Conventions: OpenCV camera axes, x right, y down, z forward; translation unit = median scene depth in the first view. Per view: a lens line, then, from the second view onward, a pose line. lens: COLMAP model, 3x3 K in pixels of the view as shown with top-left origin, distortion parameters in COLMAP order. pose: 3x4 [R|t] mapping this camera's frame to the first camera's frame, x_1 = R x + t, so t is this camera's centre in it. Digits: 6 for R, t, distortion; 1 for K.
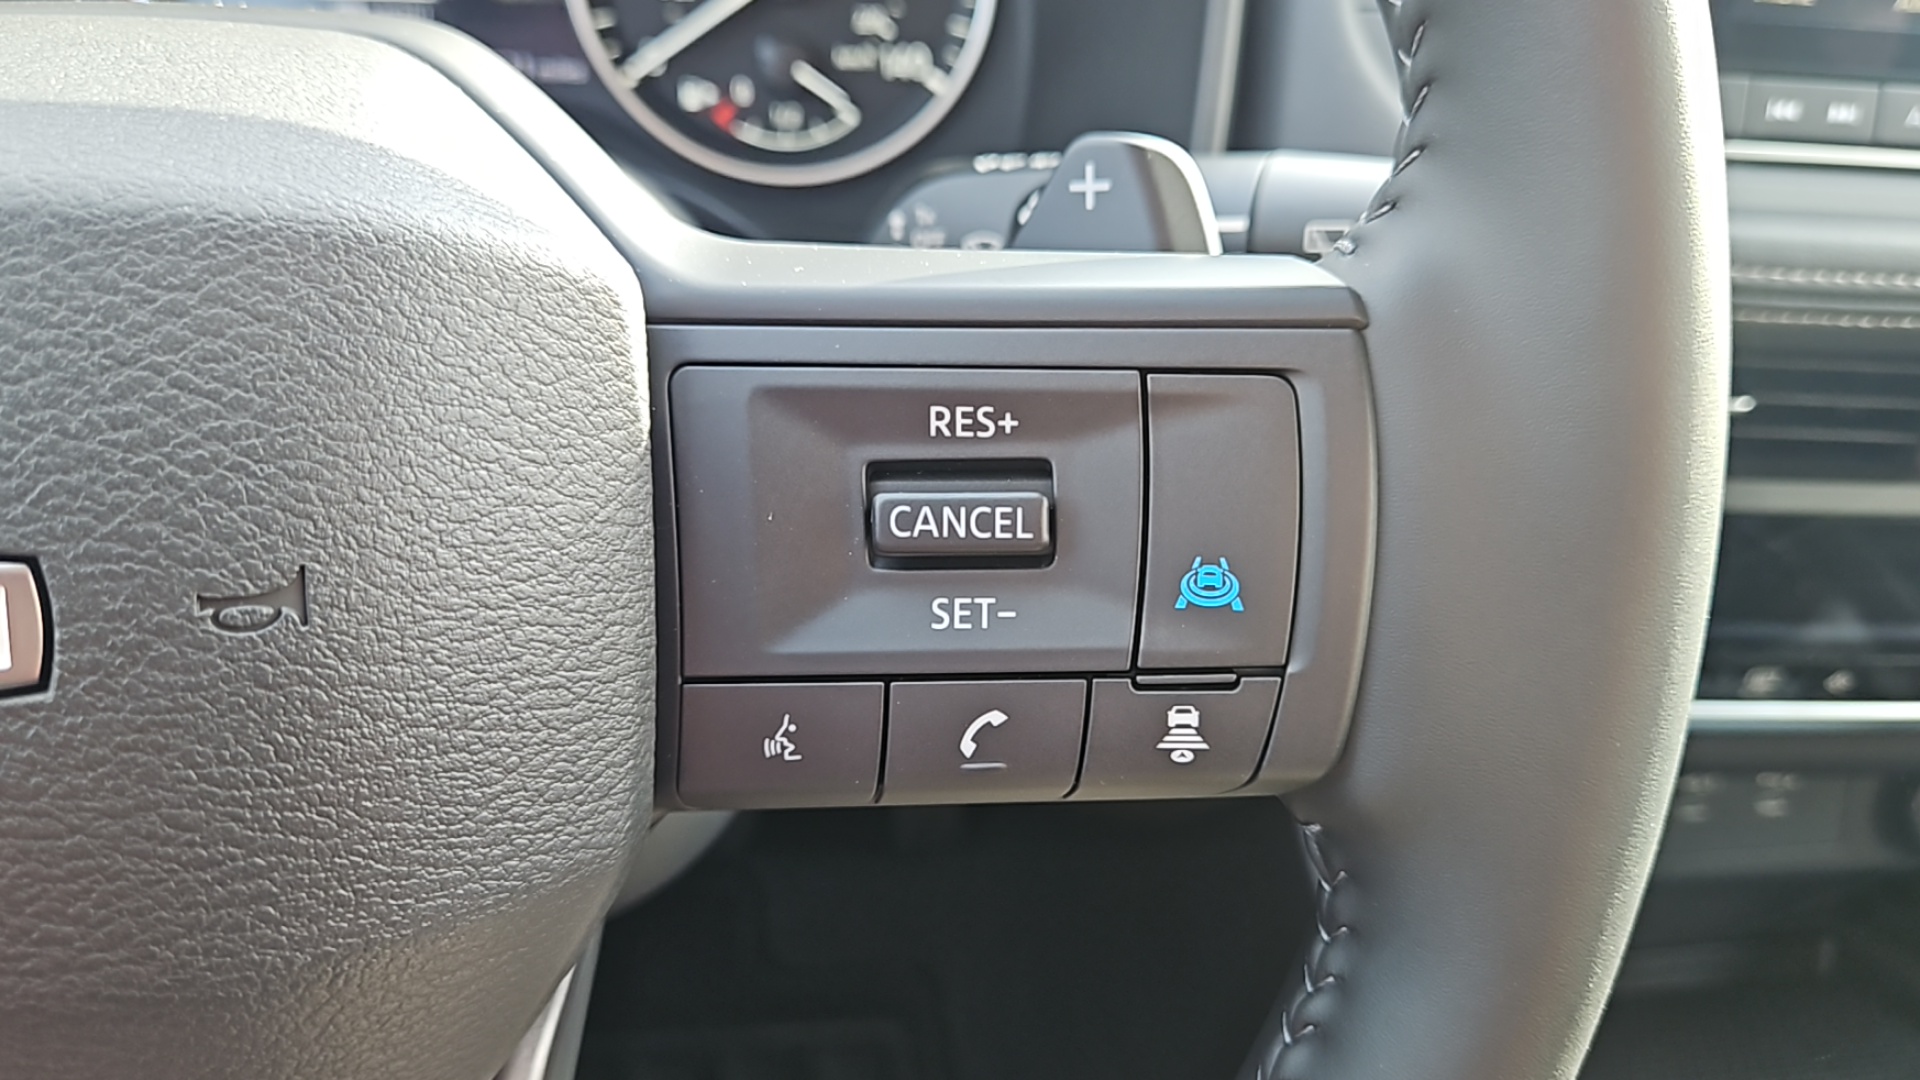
lens RADIAL K [[1450.4, 0, 956.6], [0, 1450.4, 543.4], [0, 0, 1]] dist [0.047279, -0.028625]
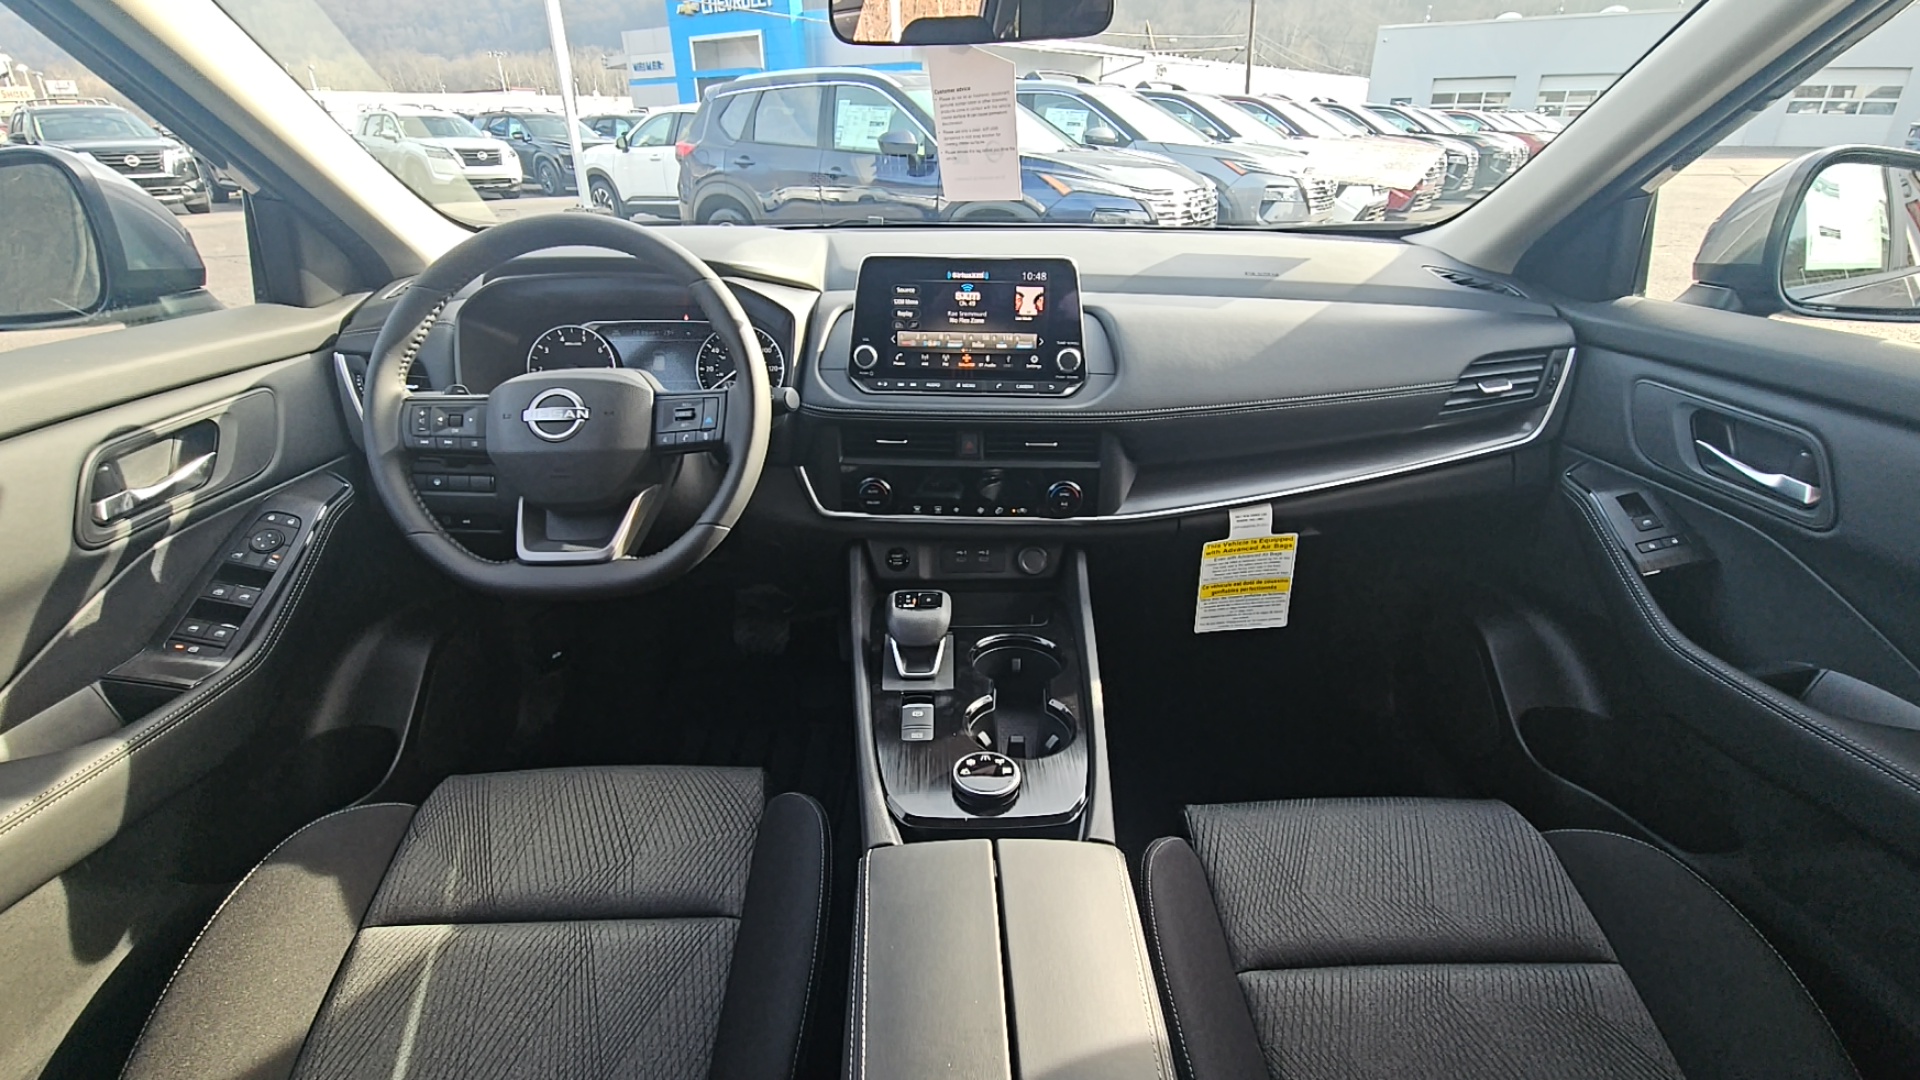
lens RADIAL K [[858.6, 0, 959.1], [0, 858.6, 534.1], [0, 0, 1]] dist [0.014363, -0.007872]
pose [[0.991691, -0.014706, -0.127798, 2.071743], [-0.014044, 0.975131, -0.221185, 1.635100], [0.127872, 0.221142, 0.966822, -3.338894]]
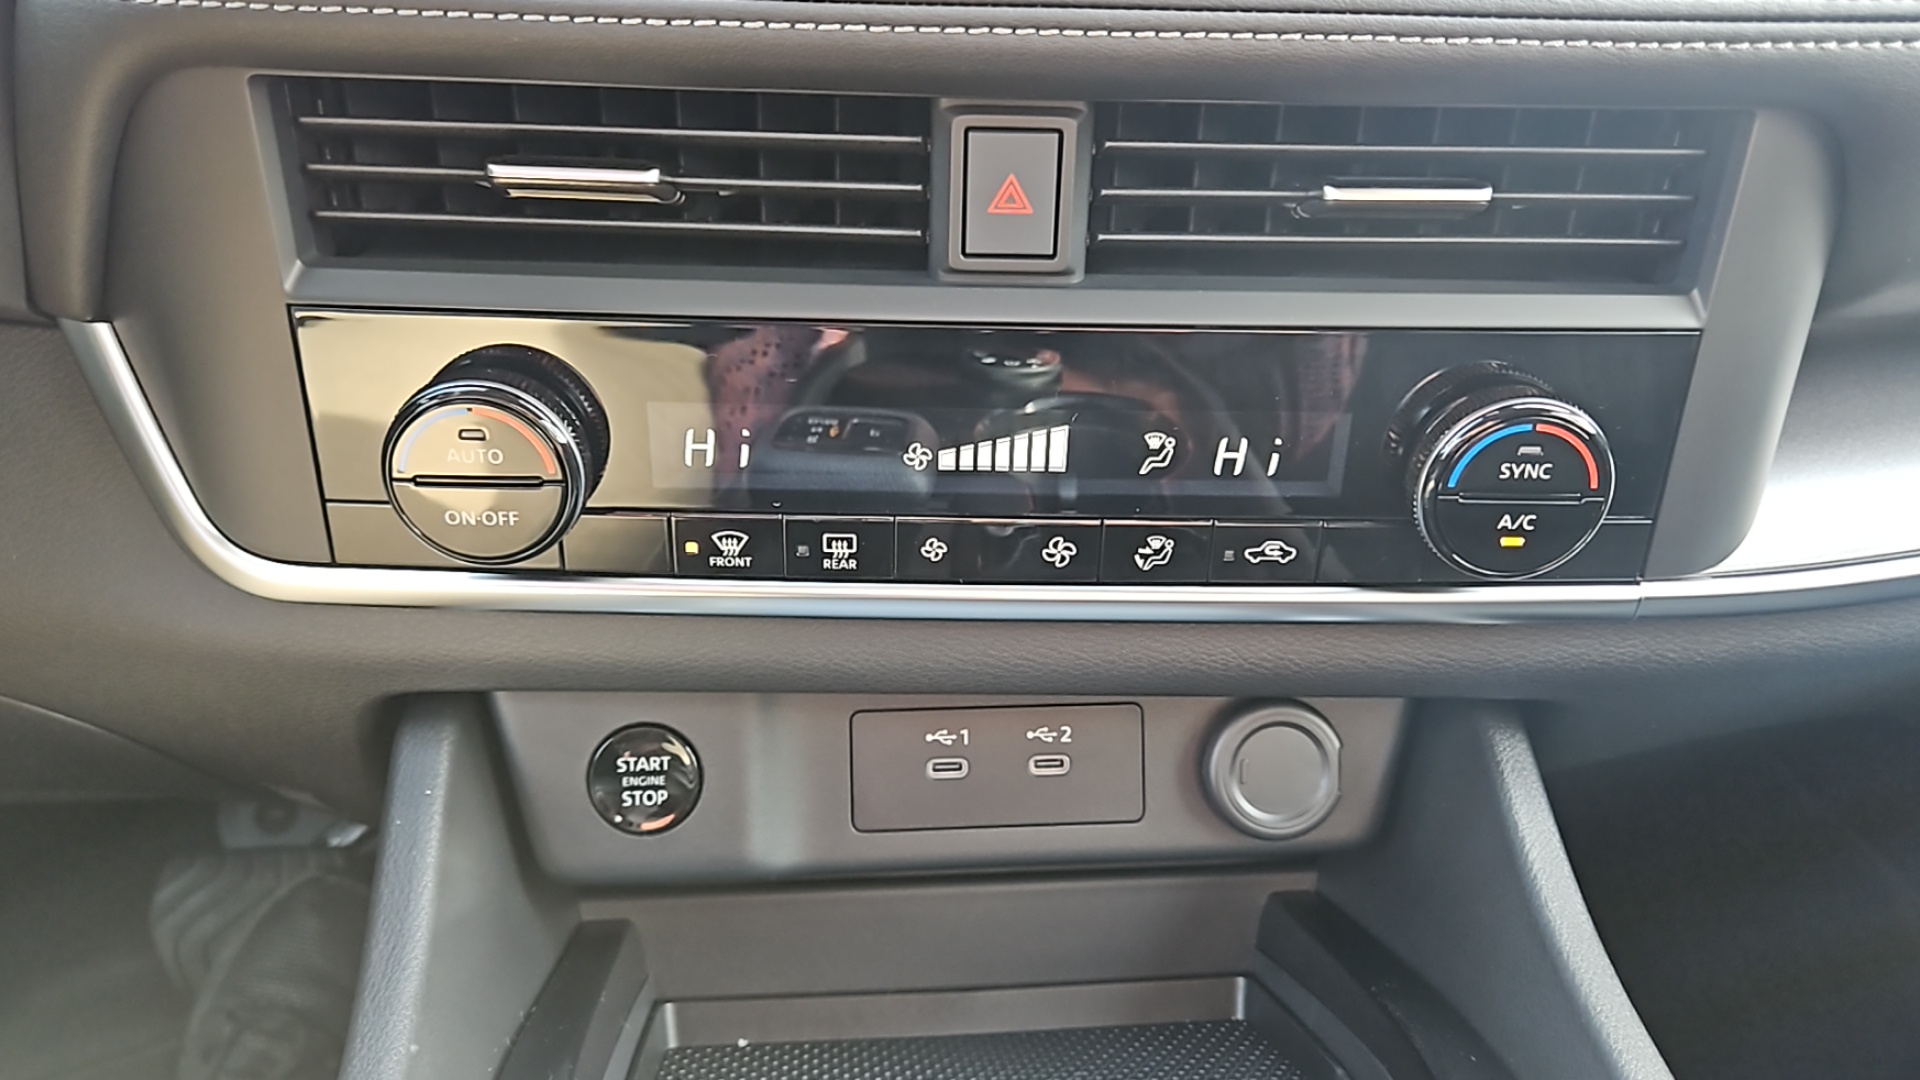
lens RADIAL K [[1450.4, 0, 964.6], [0, 1450.4, 537.4], [0, 0, 1]] dist [0.047279, -0.028625]
pose [[0.998112, -0.020625, -0.057853, 1.468560], [0.007927, 0.977312, -0.211658, 0.583689], [0.060905, 0.210800, 0.975630, 0.357927]]
